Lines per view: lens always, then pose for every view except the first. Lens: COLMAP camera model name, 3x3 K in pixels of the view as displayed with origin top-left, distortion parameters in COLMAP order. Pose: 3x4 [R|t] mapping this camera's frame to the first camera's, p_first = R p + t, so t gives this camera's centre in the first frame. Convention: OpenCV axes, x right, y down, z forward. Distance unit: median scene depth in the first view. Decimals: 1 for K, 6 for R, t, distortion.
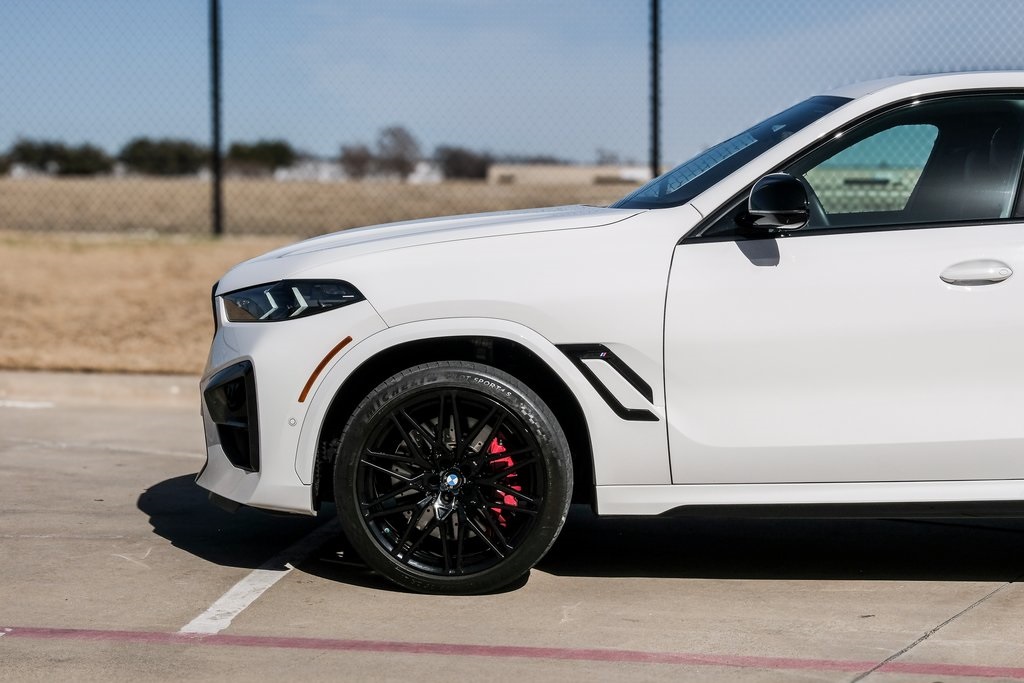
lens RADIAL K [[1811.0, 0, 512.0], [0, 1811.0, 341.5], [0, 0, 1]] dist [0.031664, 0.042533]
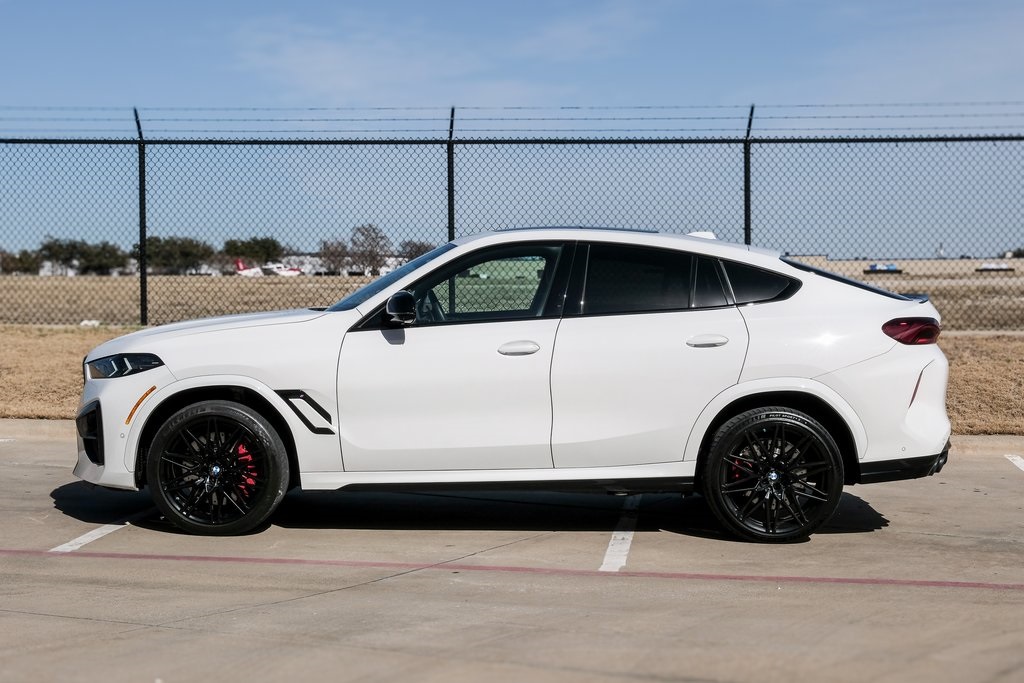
lens RADIAL K [[1753.0, 0, 512.0], [0, 1753.0, 341.5], [0, 0, 1]] dist [0.001580, 0.151622]
pose [[0.999758, -0.004833, -0.021464, 0.284229], [0.003888, 0.999032, -0.043824, 0.029084], [0.021655, 0.043730, 0.998809, -0.663302]]
